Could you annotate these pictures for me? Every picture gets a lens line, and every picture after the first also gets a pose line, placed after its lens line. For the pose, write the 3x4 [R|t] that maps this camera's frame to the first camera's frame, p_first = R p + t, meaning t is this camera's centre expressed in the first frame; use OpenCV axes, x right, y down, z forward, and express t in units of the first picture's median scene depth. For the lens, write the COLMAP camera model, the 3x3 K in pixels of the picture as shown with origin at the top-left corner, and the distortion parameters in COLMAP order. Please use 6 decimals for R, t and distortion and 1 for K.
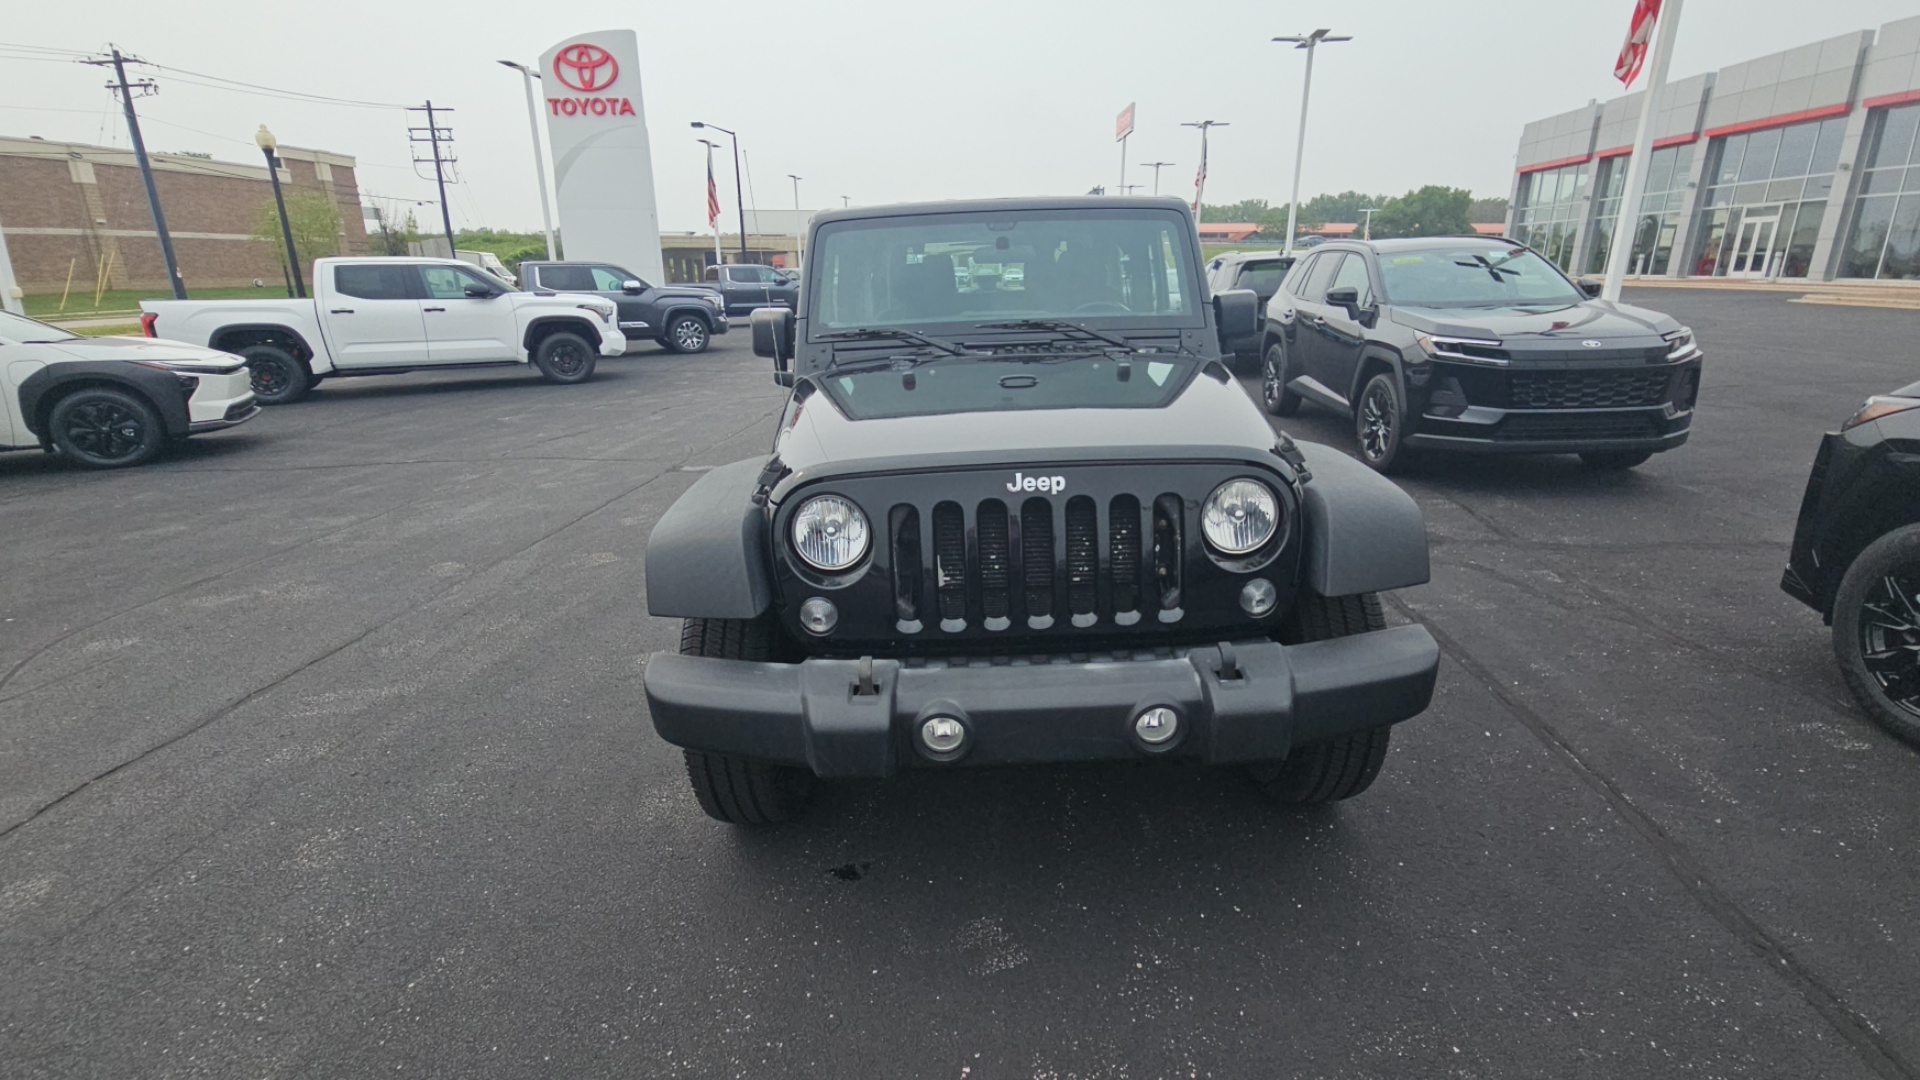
lens RADIAL K [[859.8, 0, 978.4], [0, 859.8, 539.4], [0, 0, 1]] dist [0.008472, -0.006907]
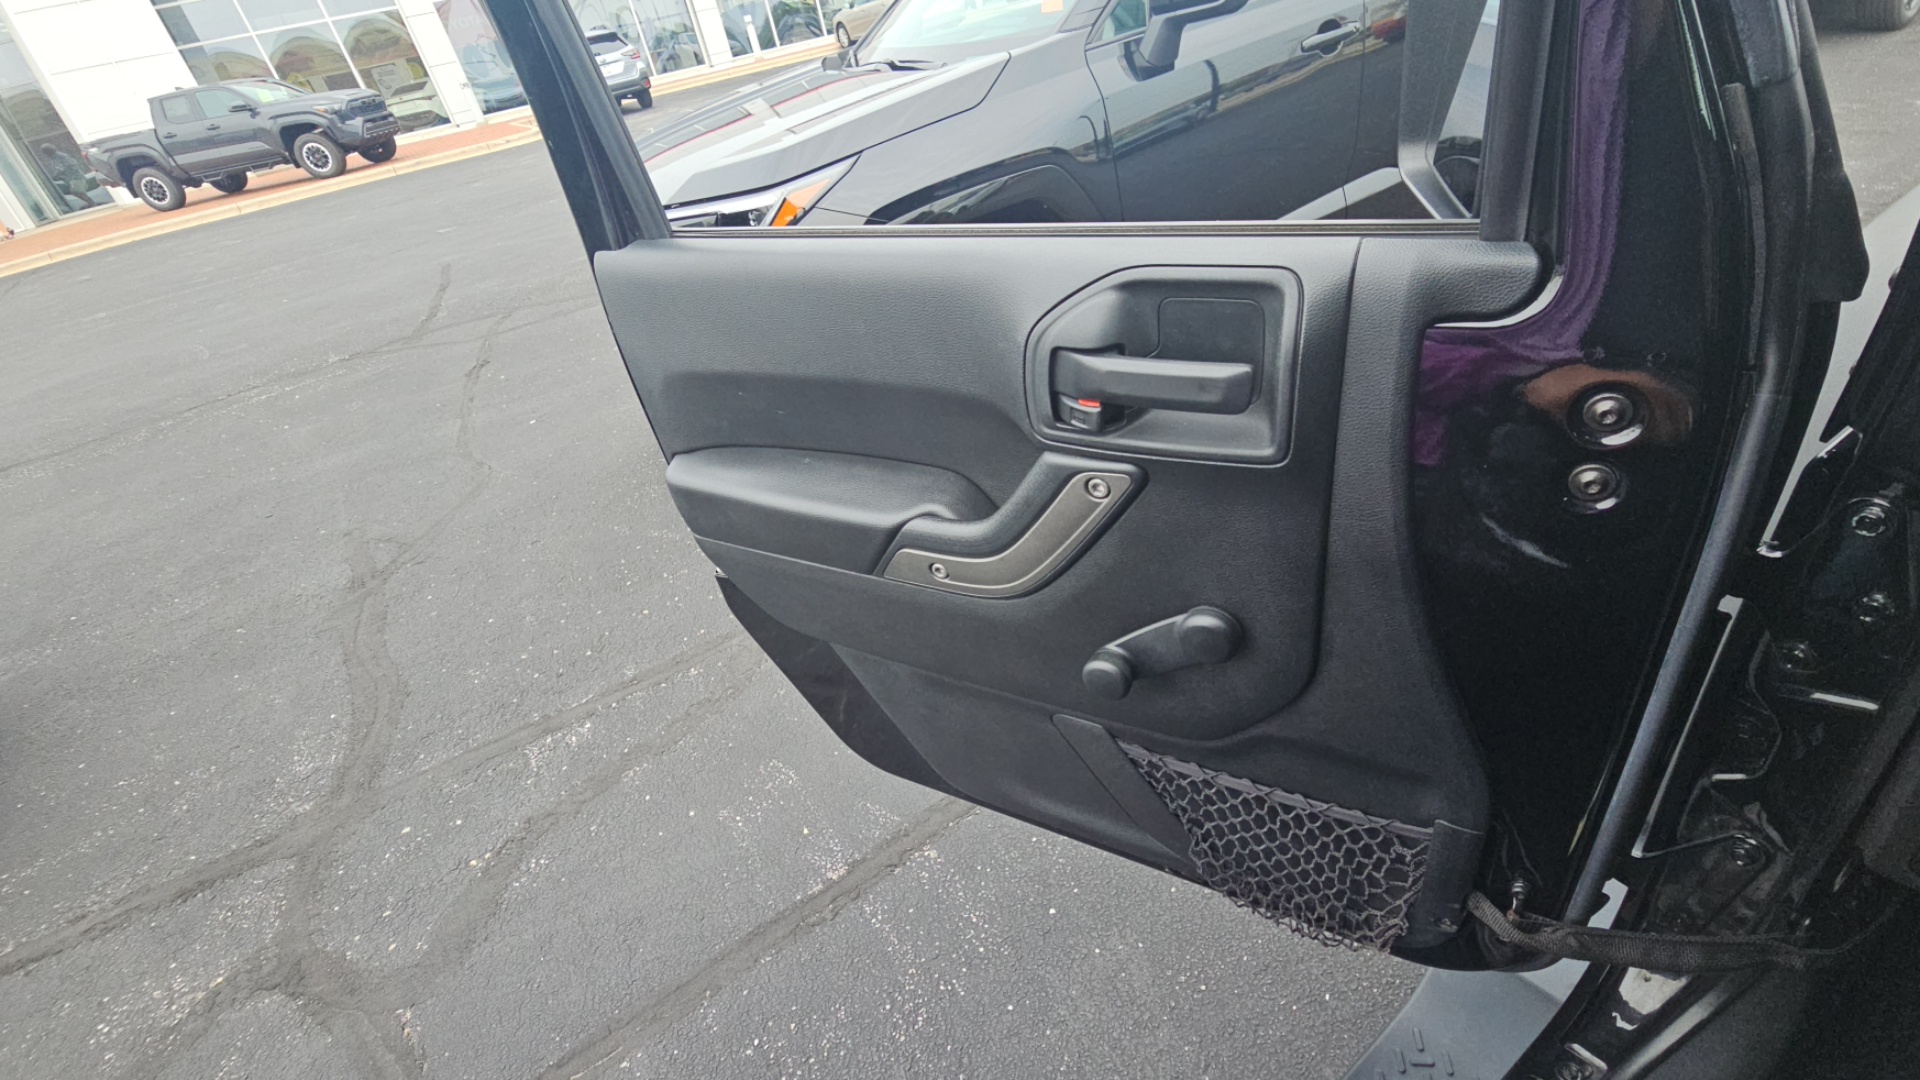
lens RADIAL K [[859.8, 0, 983.5], [0, 859.8, 539.2], [0, 0, 1]] dist [0.008472, -0.006907]
pose [[-0.585263, -0.340260, 0.735996, 0.064587], [0.416188, 0.652942, 0.632815, -0.089776], [-0.695884, 0.676676, -0.240531, 0.306927]]
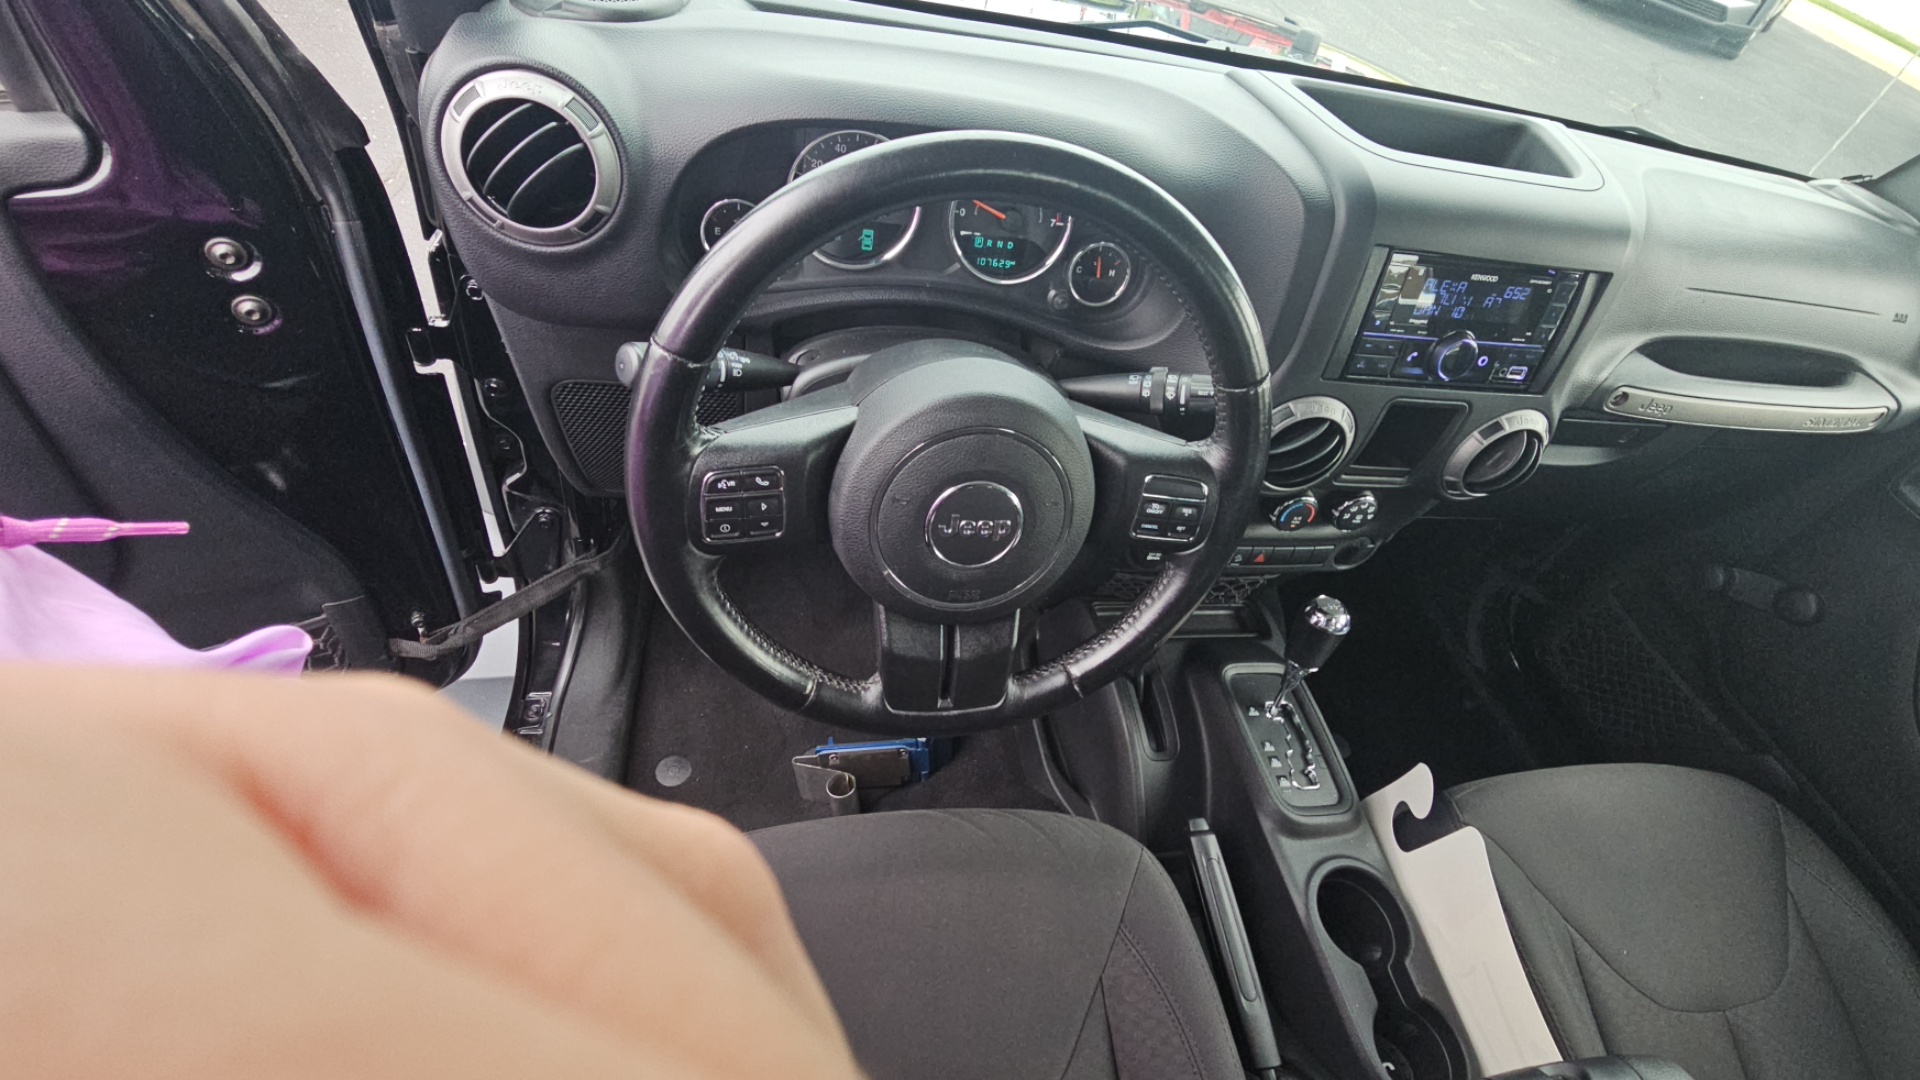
lens RADIAL K [[859.8, 0, 978.4], [0, 859.8, 541.2], [0, 0, 1]] dist [0.008472, -0.006907]
pose [[-0.971927, -0.005202, -0.235224, 0.049472], [-0.216596, 0.410240, 0.885883, -0.102427], [0.091890, 0.911963, -0.399850, 0.312009]]
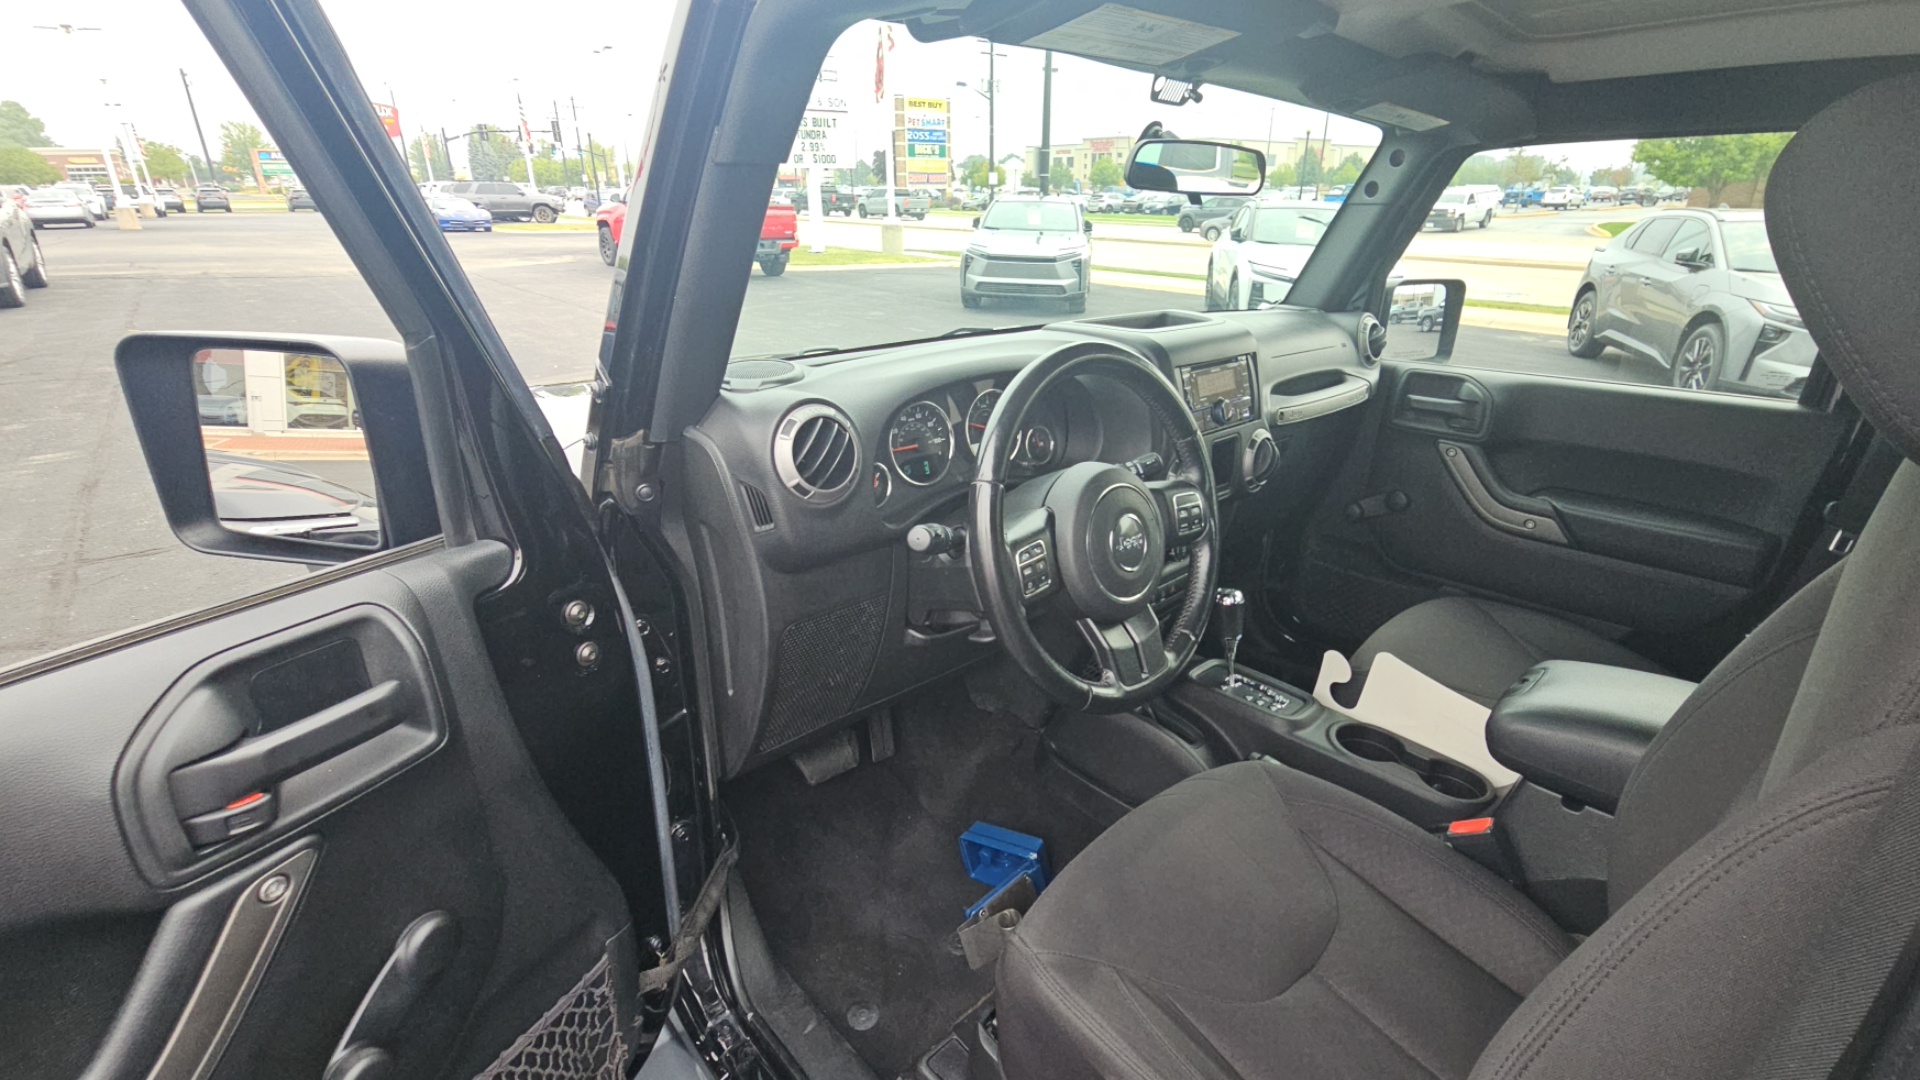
lens RADIAL K [[859.8, 0, 979.1], [0, 859.8, 544.2], [0, 0, 1]] dist [0.008472, -0.006907]
pose [[-0.724392, 0.262537, -0.637441, 0.096467], [-0.210454, 0.796292, 0.567123, -0.104191], [0.656480, 0.544971, -0.521576, 0.324603]]
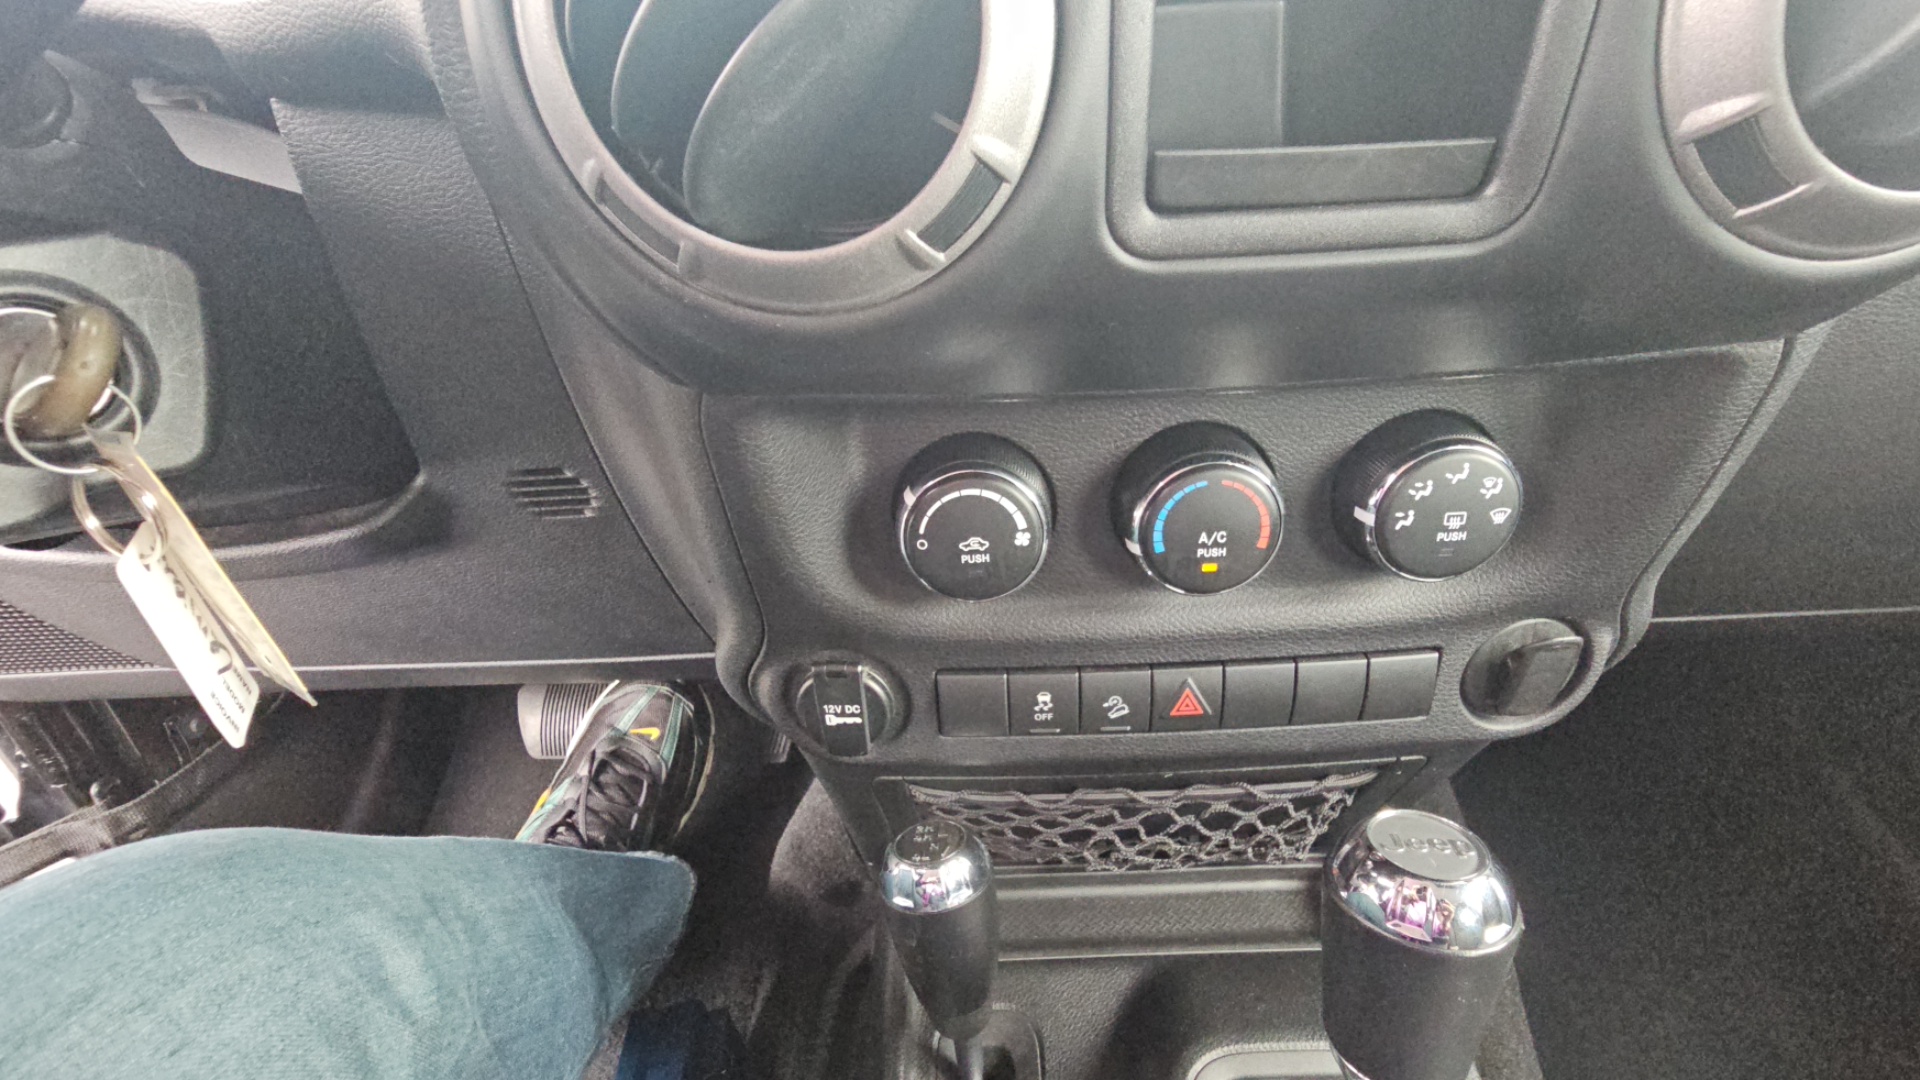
lens RADIAL K [[859.8, 0, 978.2], [0, 859.8, 544.4], [0, 0, 1]] dist [0.008472, -0.006907]
pose [[-0.996442, 0.064471, 0.054285, 0.012856], [0.083607, 0.674782, 0.733267, -0.063244], [0.010644, 0.735196, -0.677771, 0.299322]]
